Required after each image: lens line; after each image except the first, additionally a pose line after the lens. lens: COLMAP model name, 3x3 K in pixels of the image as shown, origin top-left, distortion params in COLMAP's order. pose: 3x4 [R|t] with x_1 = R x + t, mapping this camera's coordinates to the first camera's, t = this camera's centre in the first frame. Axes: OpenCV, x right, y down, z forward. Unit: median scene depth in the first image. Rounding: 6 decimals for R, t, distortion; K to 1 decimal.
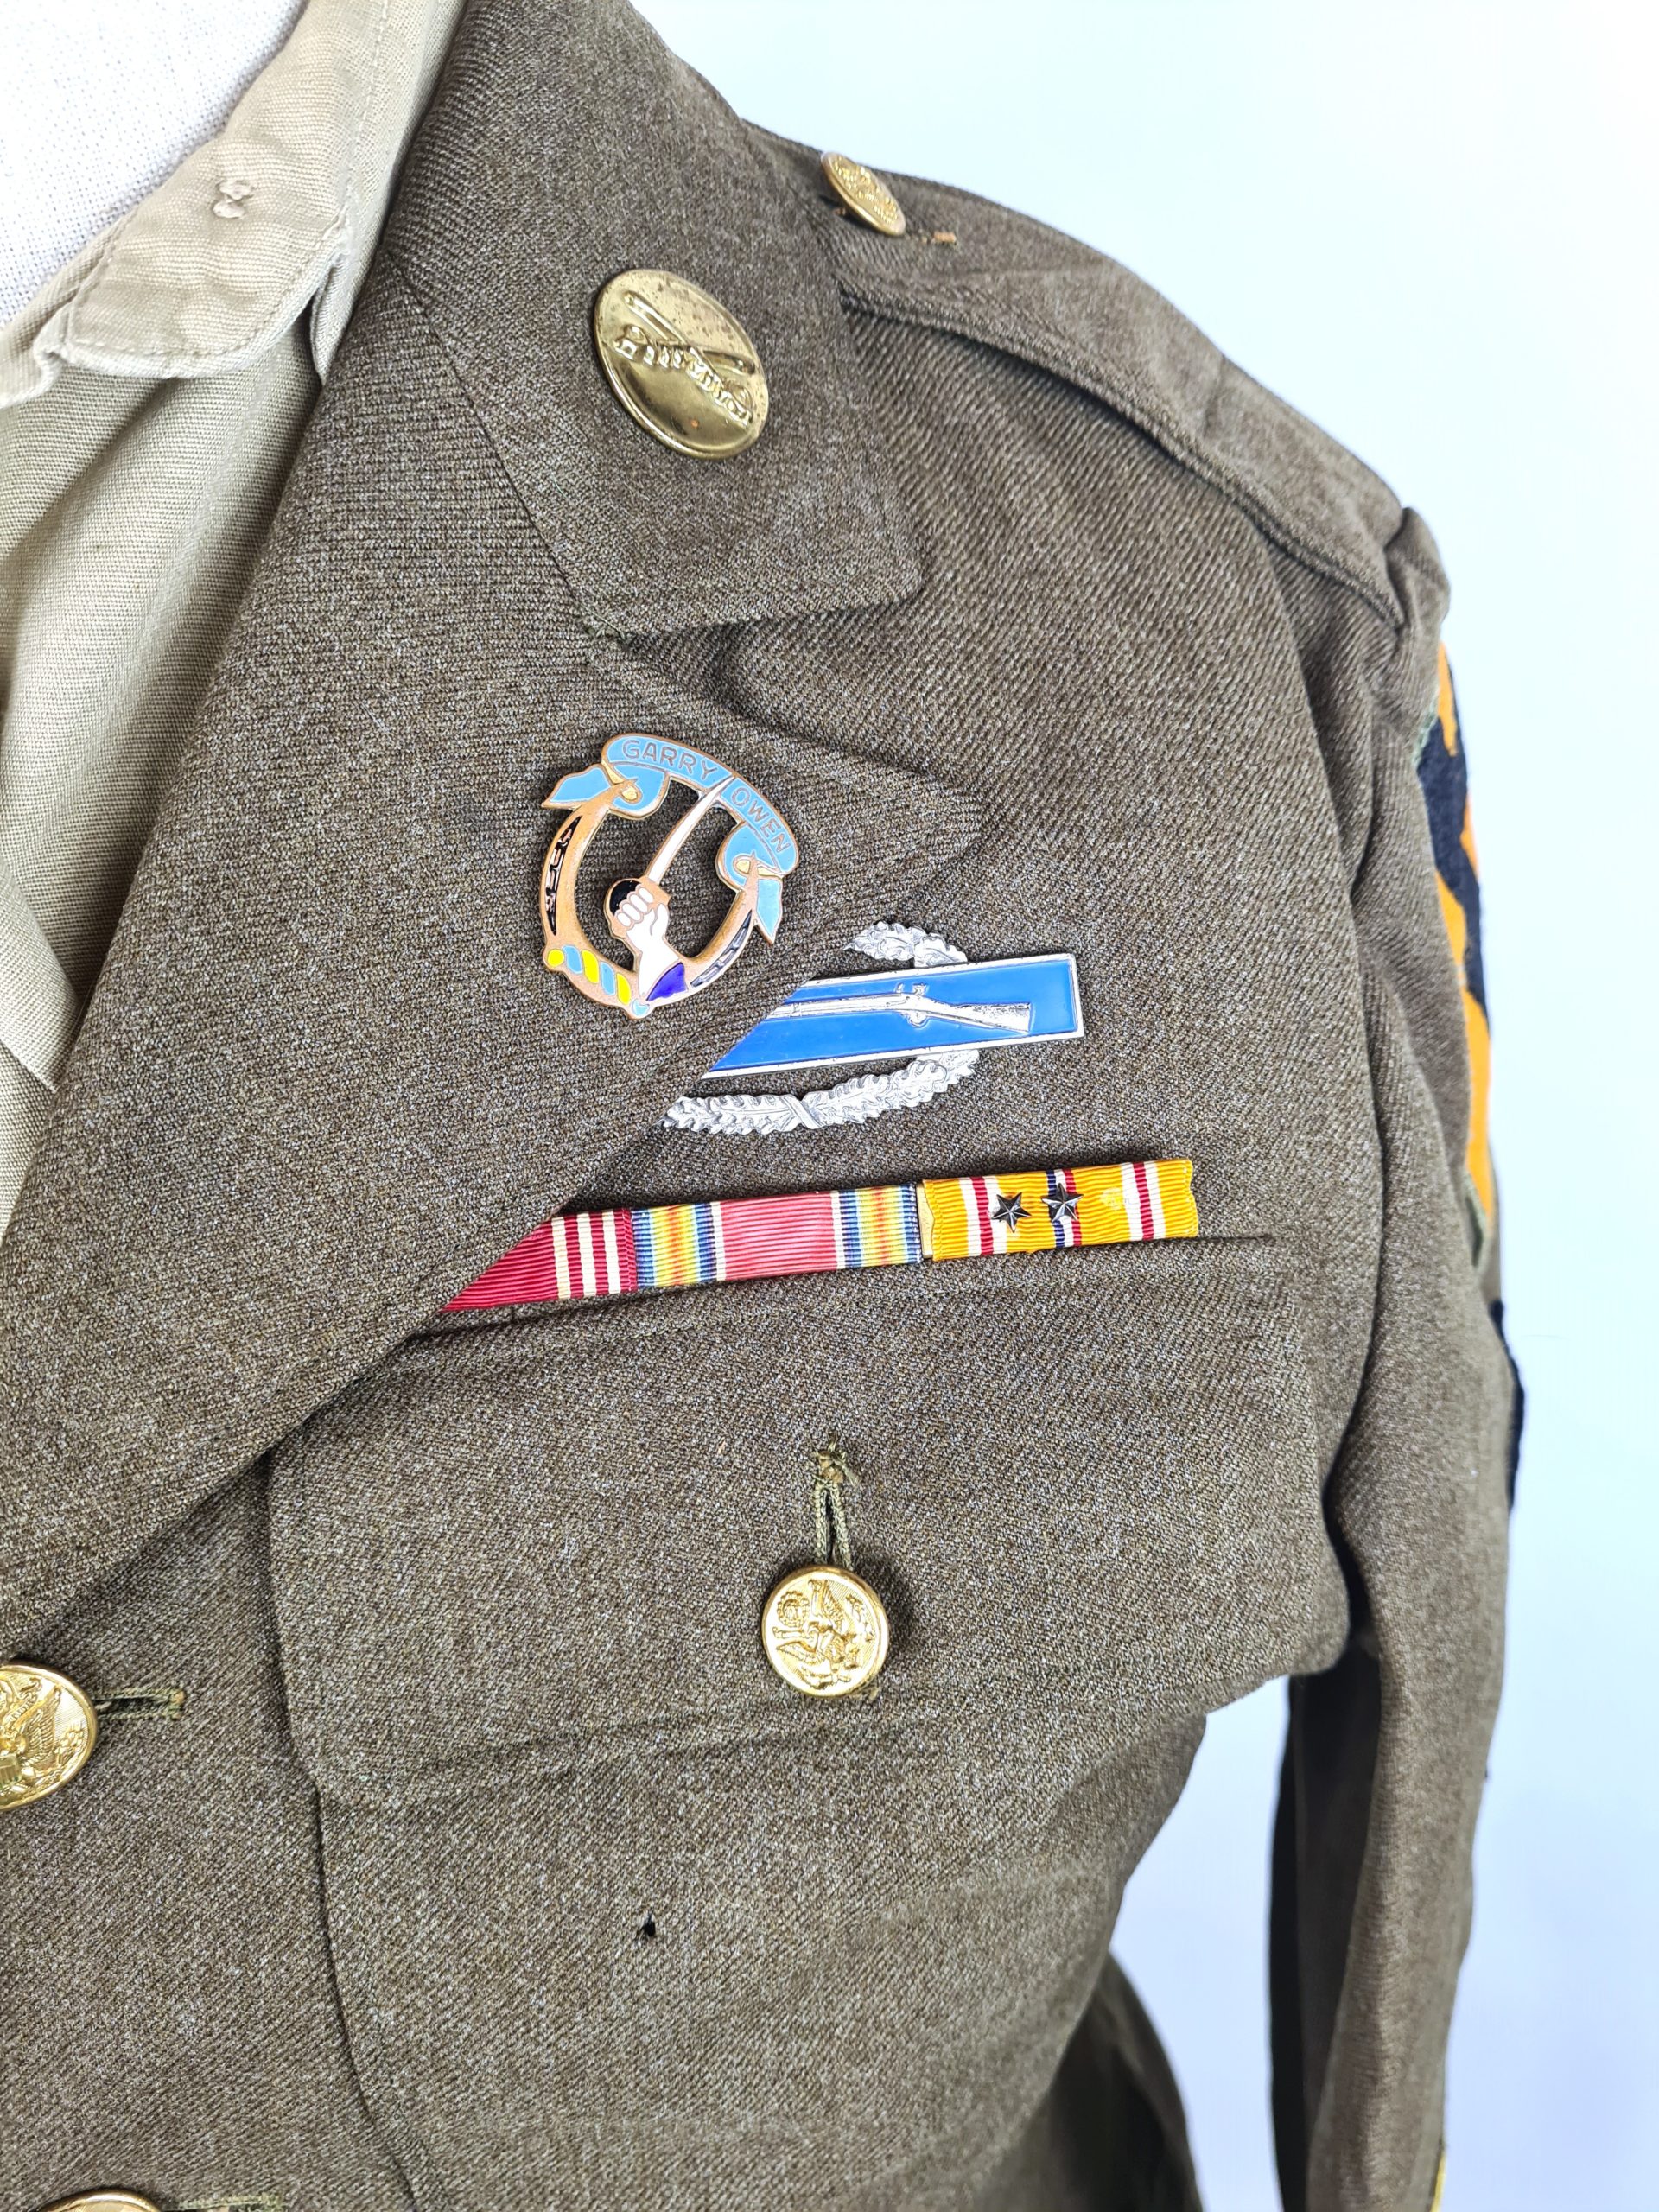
lens RADIAL K [[1755.1, 0, 826.2], [0, 1755.1, 1101.5], [0, 0, 1]] dist [0.006469, -0.001792]
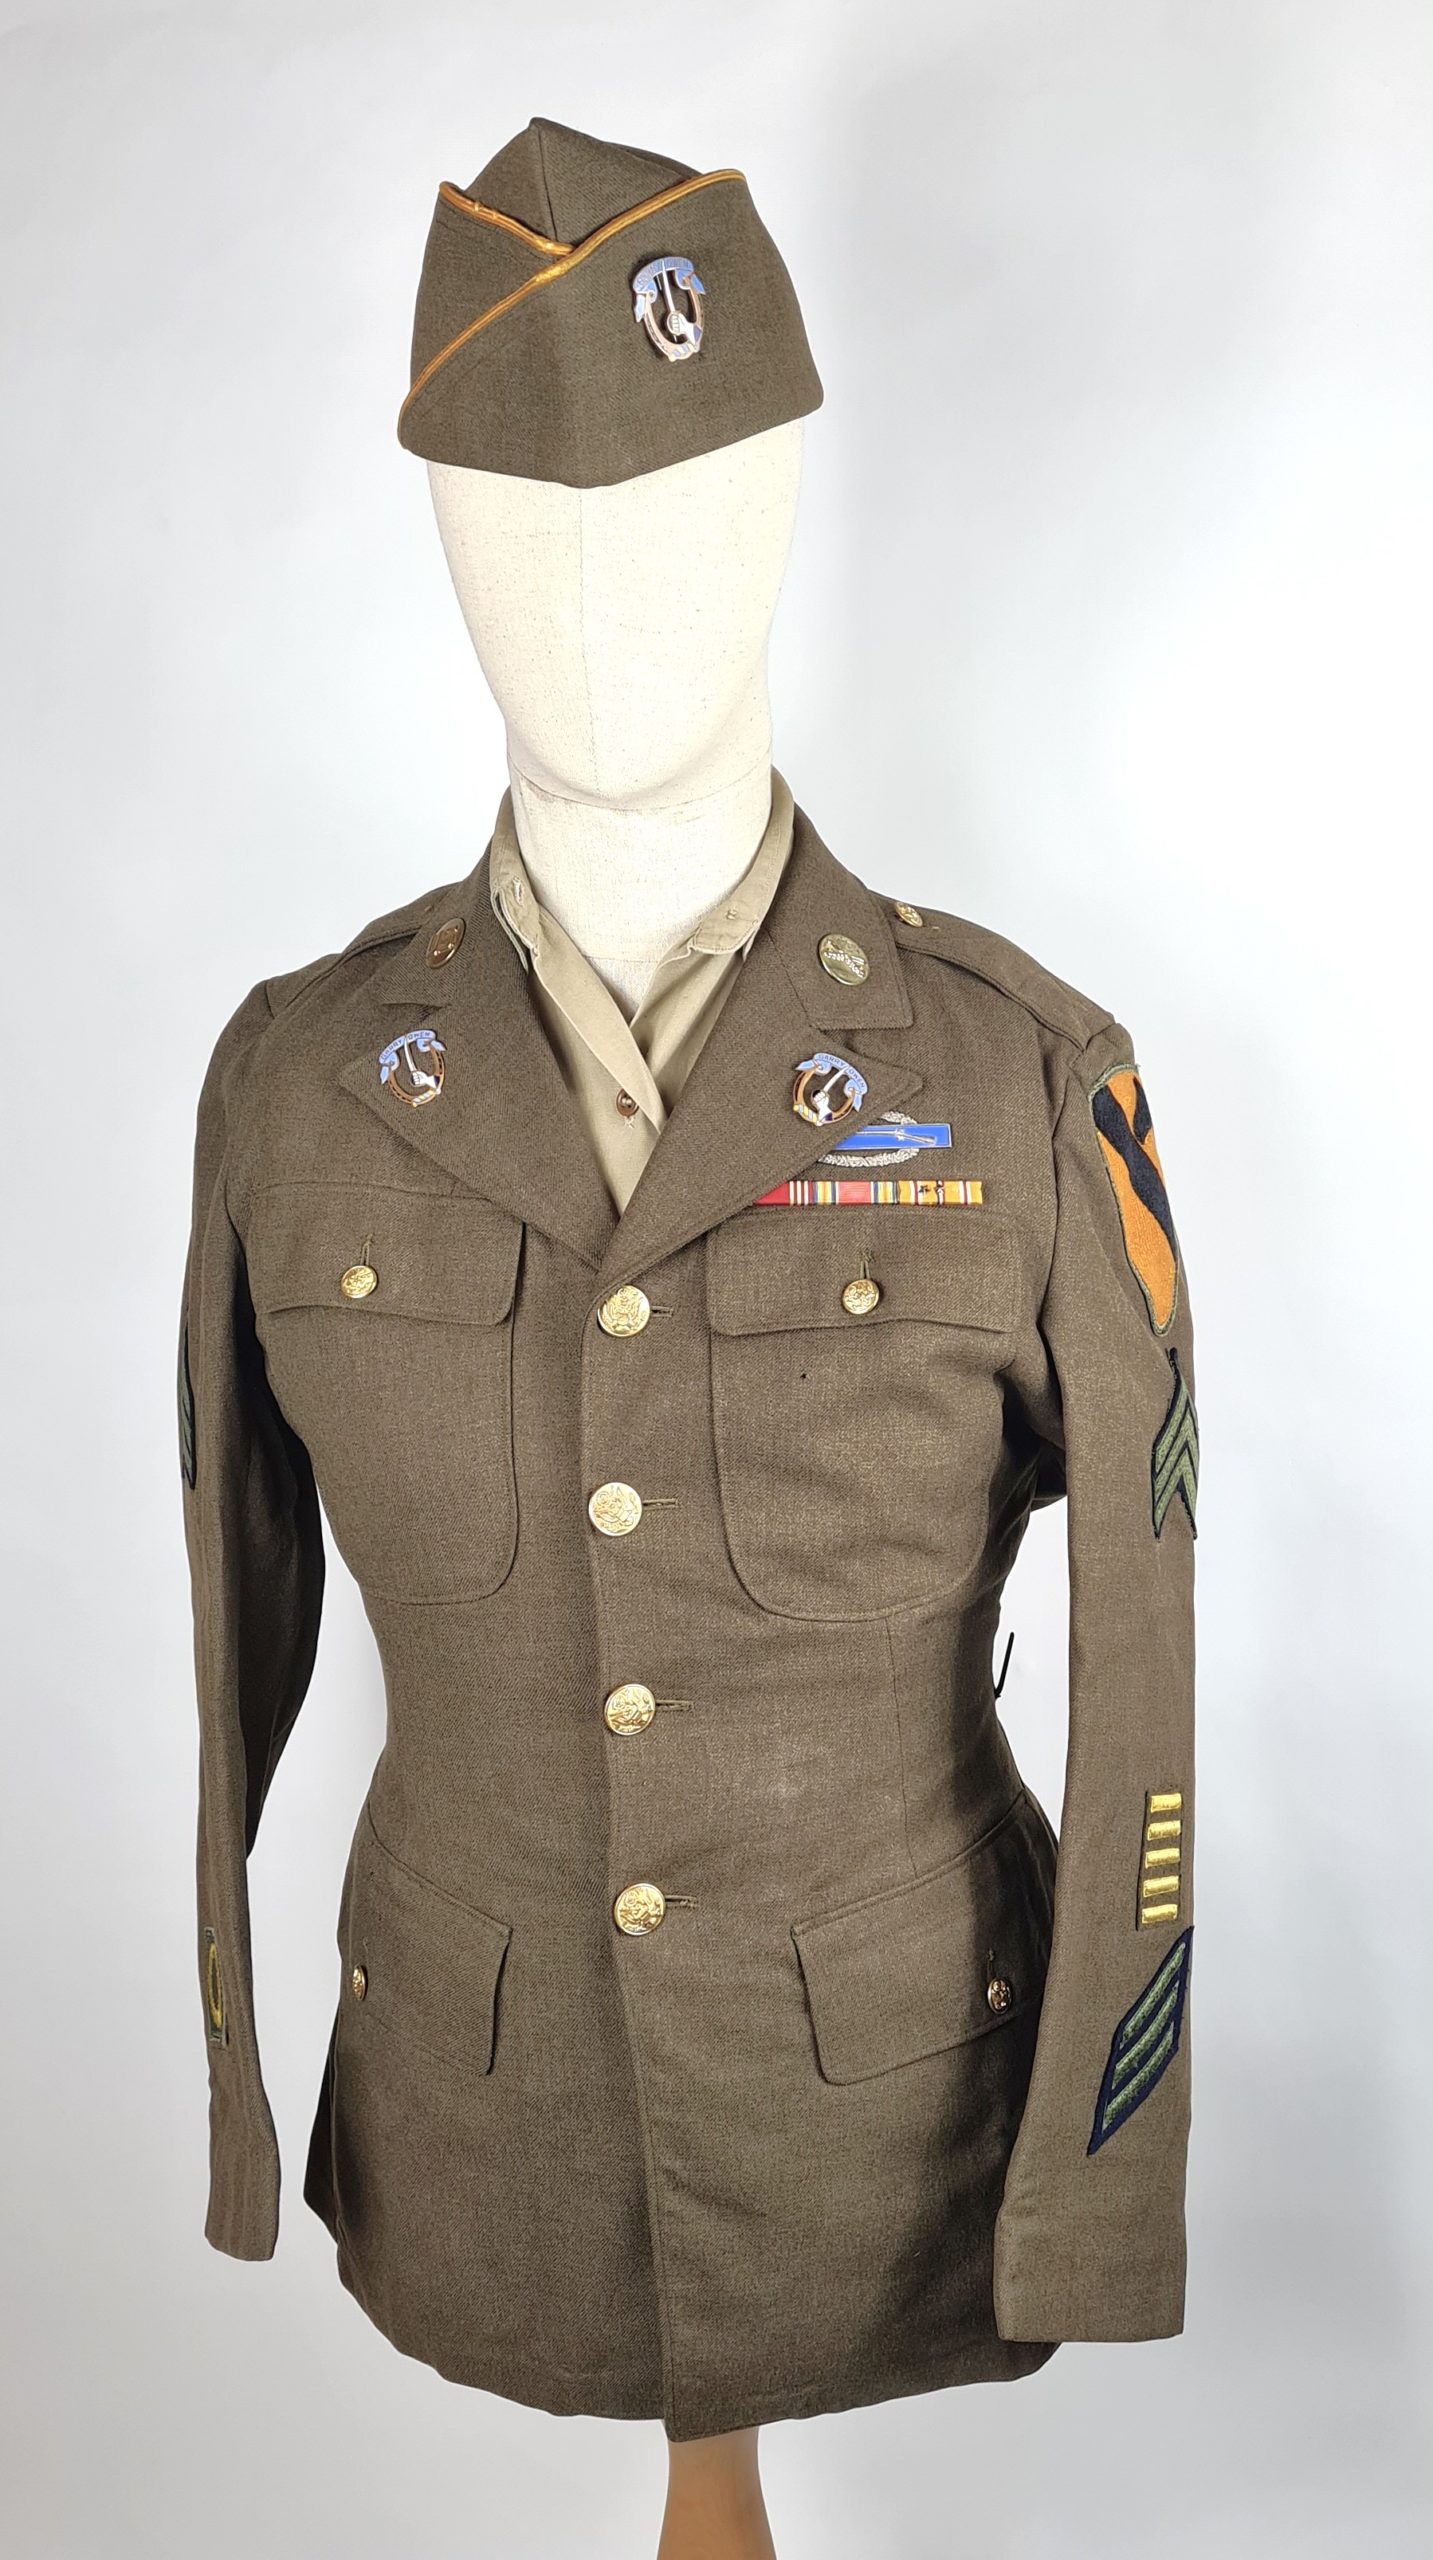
lens RADIAL K [[1960.7, 0, 743.2], [0, 1960.7, 1287.5], [0, 0, 1]] dist [0.009530, -0.000818]
pose [[0.990129, 0.041158, -0.133977, 0.272581], [-0.076493, 0.959679, -0.270492, 1.284470], [0.117441, 0.278070, 0.953354, -2.570594]]
